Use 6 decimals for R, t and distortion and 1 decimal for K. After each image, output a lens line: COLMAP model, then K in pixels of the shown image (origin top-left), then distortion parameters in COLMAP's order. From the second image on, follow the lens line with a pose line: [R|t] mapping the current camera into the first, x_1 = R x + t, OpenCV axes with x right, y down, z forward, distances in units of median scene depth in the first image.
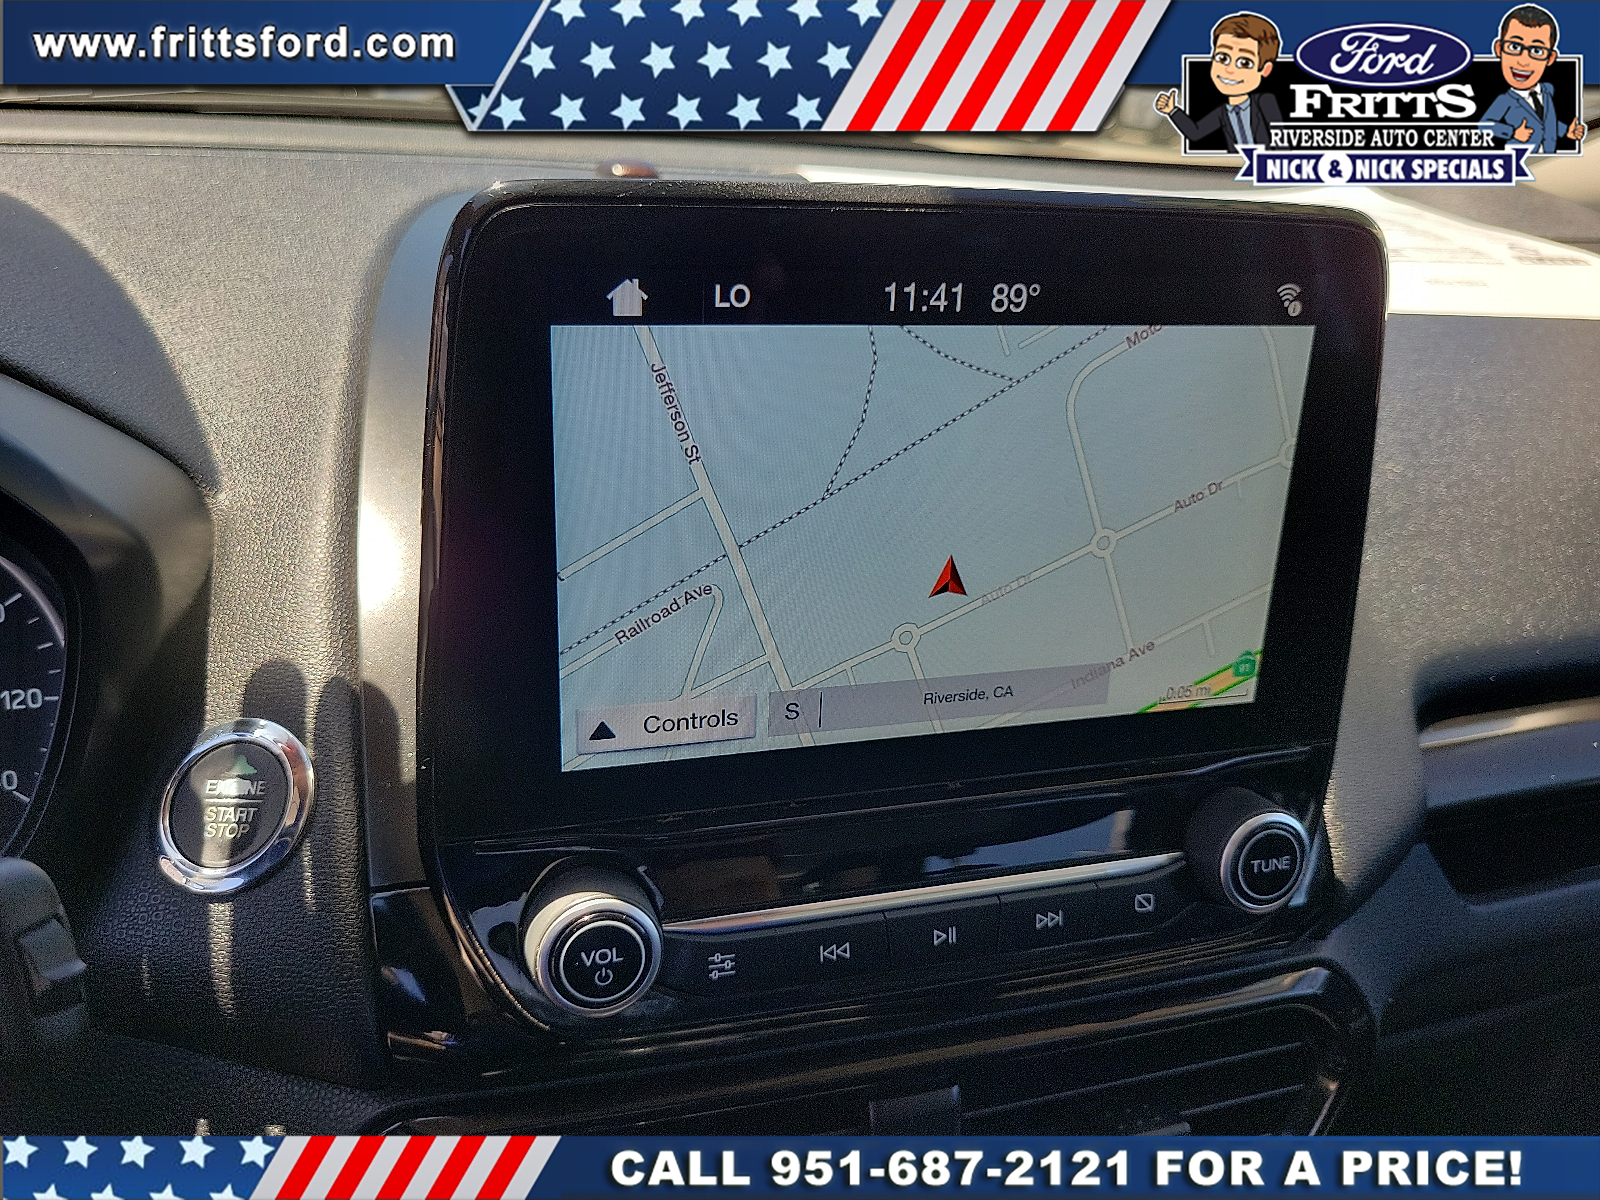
lens RADIAL K [[1221.5, 0, 804.7], [0, 1221.5, 594.6], [0, 0, 1]] dist [0.013008, -0.006182]
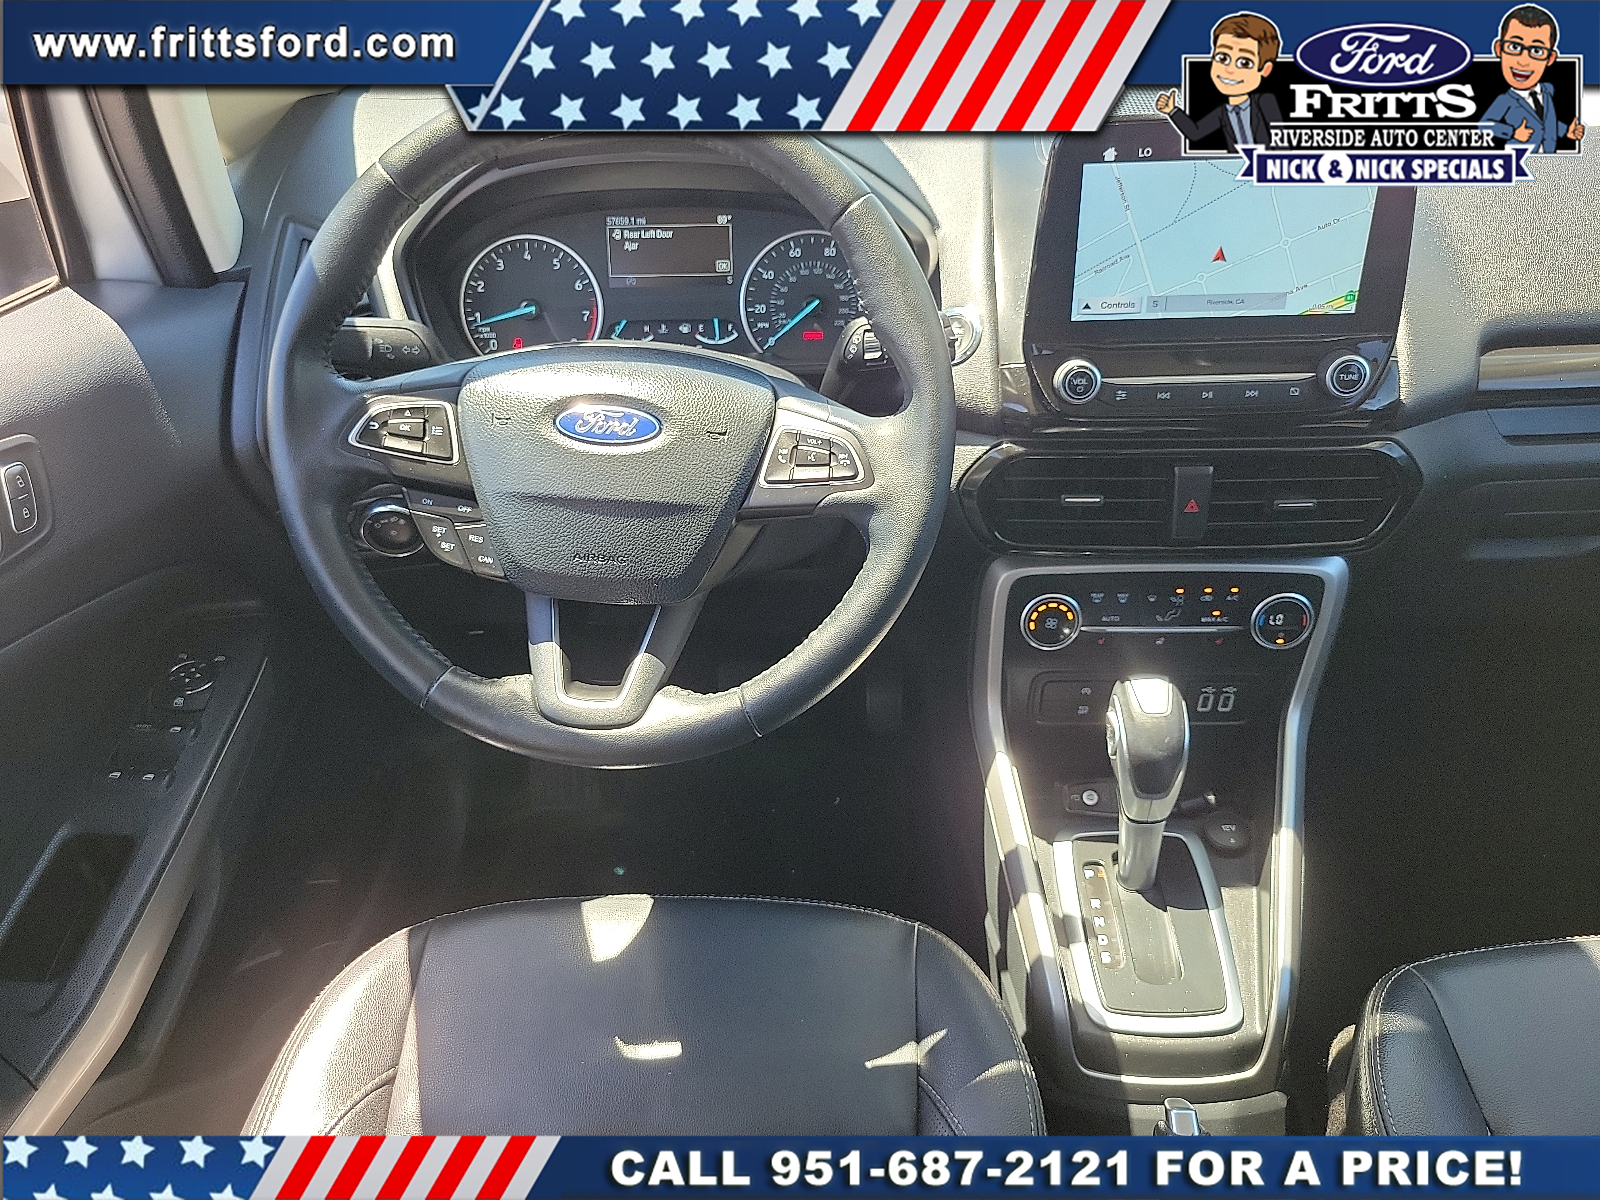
lens RADIAL K [[1221.5, 0, 794.1], [0, 1221.5, 595.9], [0, 0, 1]] dist [0.013008, -0.006182]
pose [[0.938248, 0.100361, -0.331087, 0.183030], [-0.041040, 0.982529, 0.181528, 0.245001], [0.343521, -0.156730, 0.925975, -1.746113]]
